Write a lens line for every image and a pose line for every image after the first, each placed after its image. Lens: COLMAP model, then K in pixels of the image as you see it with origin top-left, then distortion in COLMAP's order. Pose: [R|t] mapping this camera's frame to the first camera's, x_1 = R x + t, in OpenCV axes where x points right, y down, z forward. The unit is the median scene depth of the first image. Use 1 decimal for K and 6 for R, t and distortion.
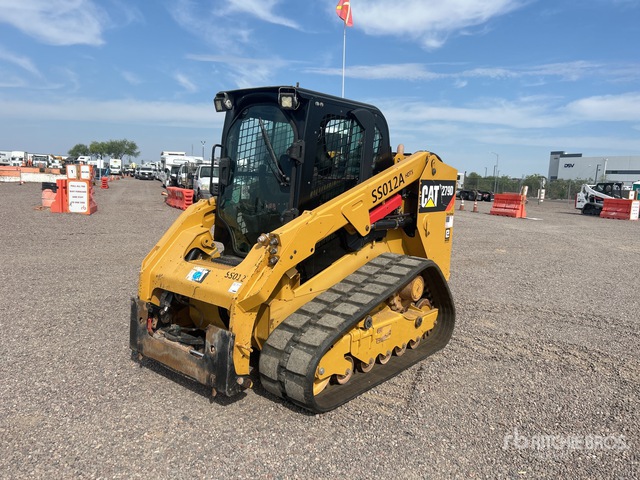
lens RADIAL K [[505.2, 0, 324.8], [0, 505.2, 223.9], [0, 0, 1]] dist [0.000835, -0.000893]
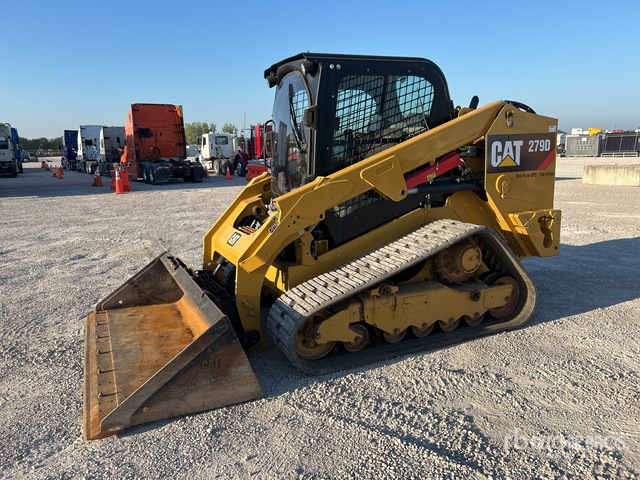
lens RADIAL K [[485.5, 0, 305.6], [0, 485.5, 233.1], [0, 0, 1]] dist [-0.012390, -0.008751]
pose [[0.880150, 0.005008, -0.474669, 0.302896], [0.029420, 0.997447, 0.065075, 0.016775], [0.473783, -0.071240, 0.877756, 0.104826]]
